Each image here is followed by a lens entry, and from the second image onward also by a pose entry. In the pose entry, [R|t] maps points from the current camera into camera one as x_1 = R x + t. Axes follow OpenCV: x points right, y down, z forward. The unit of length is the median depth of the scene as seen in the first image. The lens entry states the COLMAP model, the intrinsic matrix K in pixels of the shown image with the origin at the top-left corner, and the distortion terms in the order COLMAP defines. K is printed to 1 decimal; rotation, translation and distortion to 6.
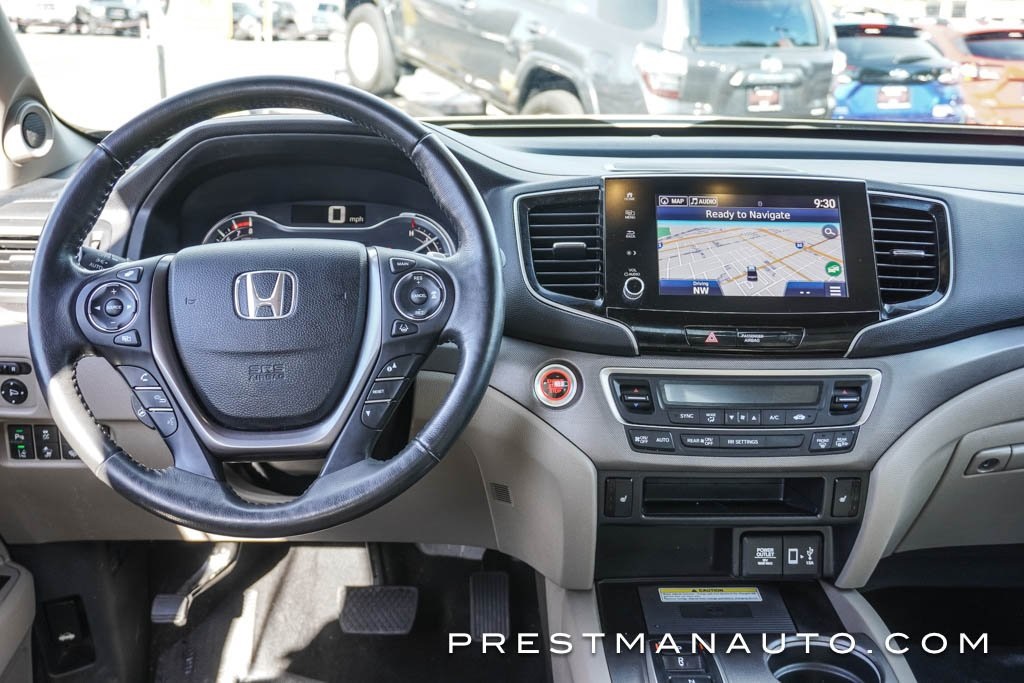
lens RADIAL K [[1153.5, 0, 512.2], [0, 1153.5, 341.3], [0, 0, 1]] dist [-0.006555, 0.000000]
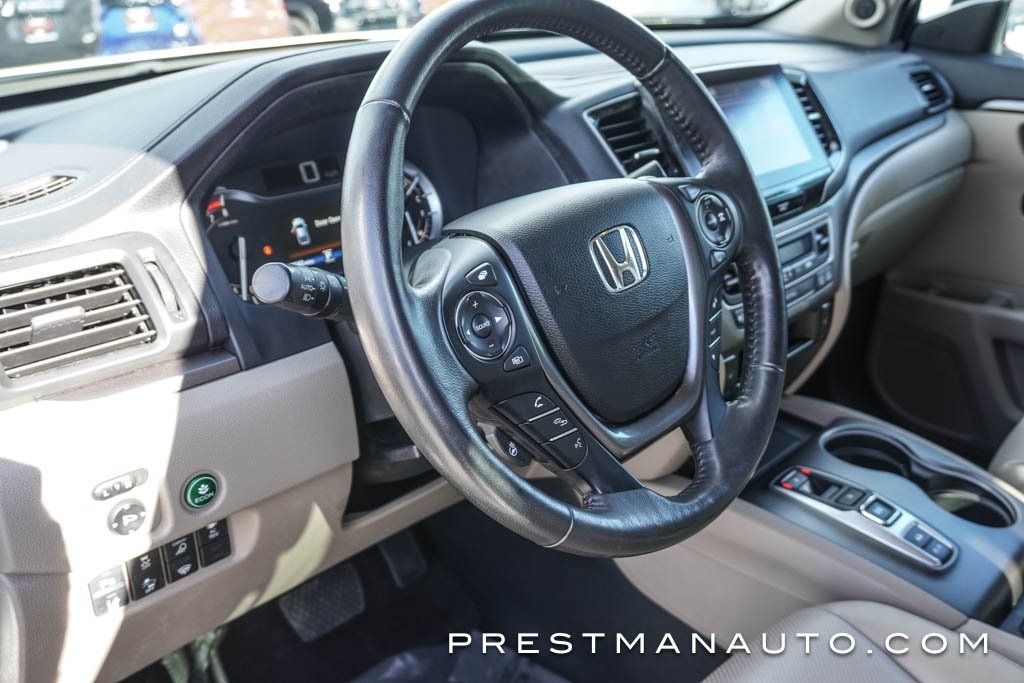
lens RADIAL K [[962.3, 0, 512.4], [0, 962.3, 341.1], [0, 0, 1]] dist [-0.013856, 0.000000]
pose [[0.670583, -0.288155, 0.683582, -0.681546], [0.207911, 0.957548, 0.199685, -0.123541], [-0.712103, 0.008219, 0.702027, 0.506907]]
